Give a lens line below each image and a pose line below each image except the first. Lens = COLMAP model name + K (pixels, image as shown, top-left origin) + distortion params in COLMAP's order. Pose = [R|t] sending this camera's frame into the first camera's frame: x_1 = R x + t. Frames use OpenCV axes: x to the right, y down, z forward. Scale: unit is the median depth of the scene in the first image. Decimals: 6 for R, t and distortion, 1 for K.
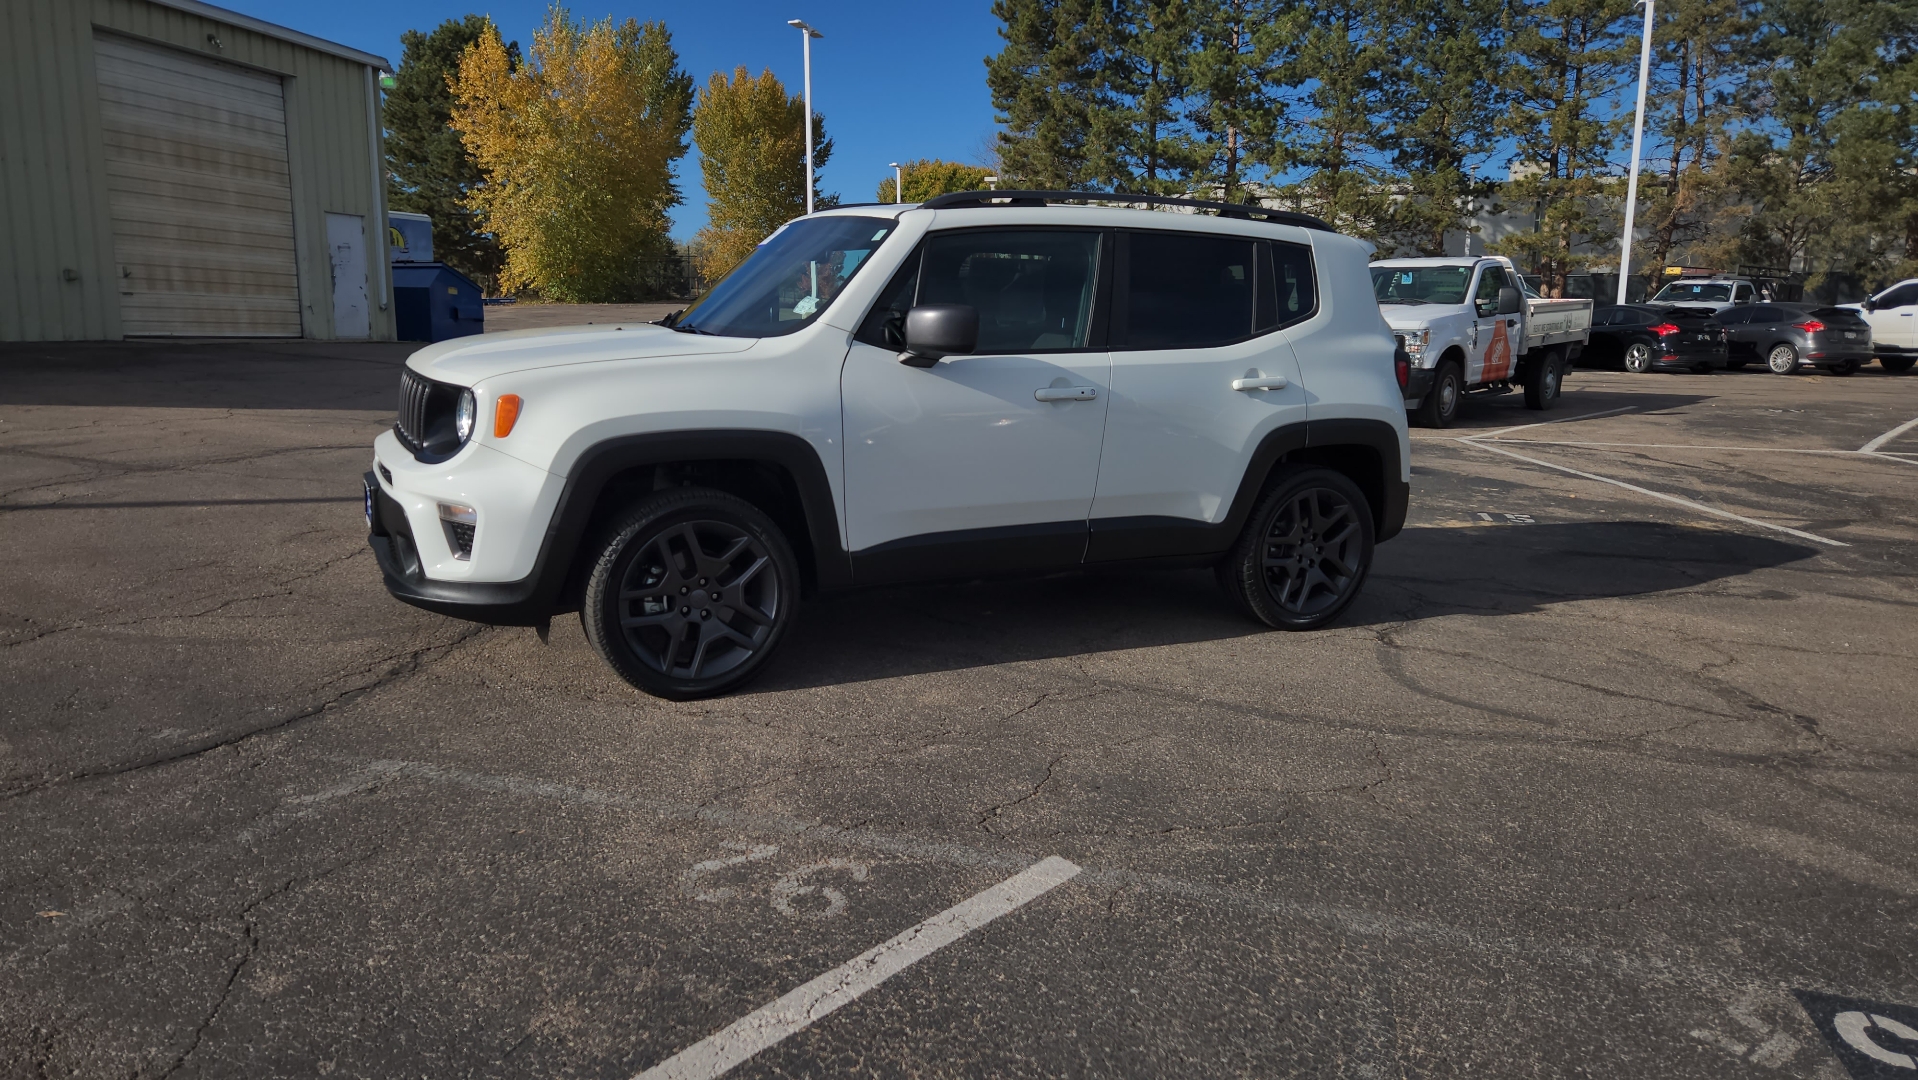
lens RADIAL K [[1266.2, 0, 939.7], [0, 1266.2, 553.1], [0, 0, 1]] dist [0.071311, -0.052135]
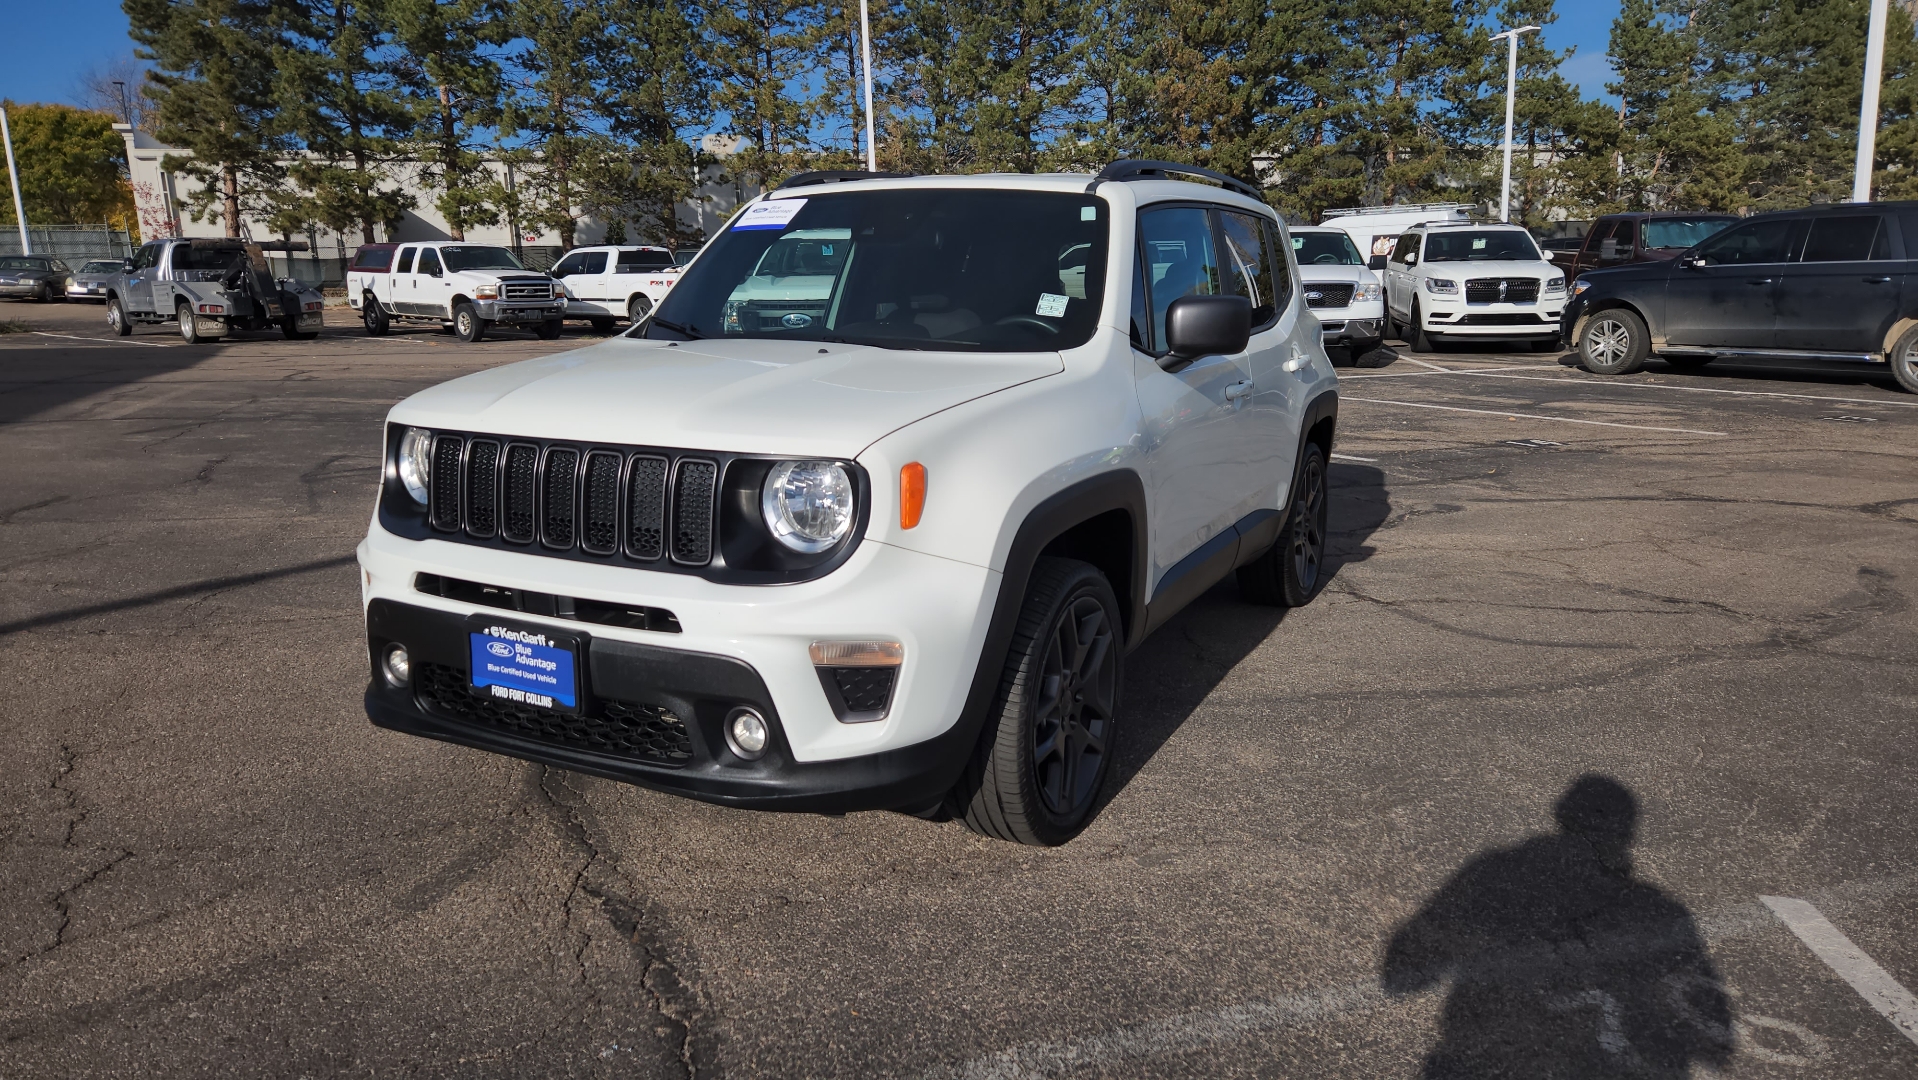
lens RADIAL K [[1266.2, 0, 944.1], [0, 1266.2, 548.4], [0, 0, 1]] dist [0.071311, -0.052135]
pose [[0.814781, -0.150692, 0.559843, -0.137081], [0.138688, 0.988255, 0.064165, -0.023575], [-0.562937, 0.025363, 0.826111, 0.087470]]
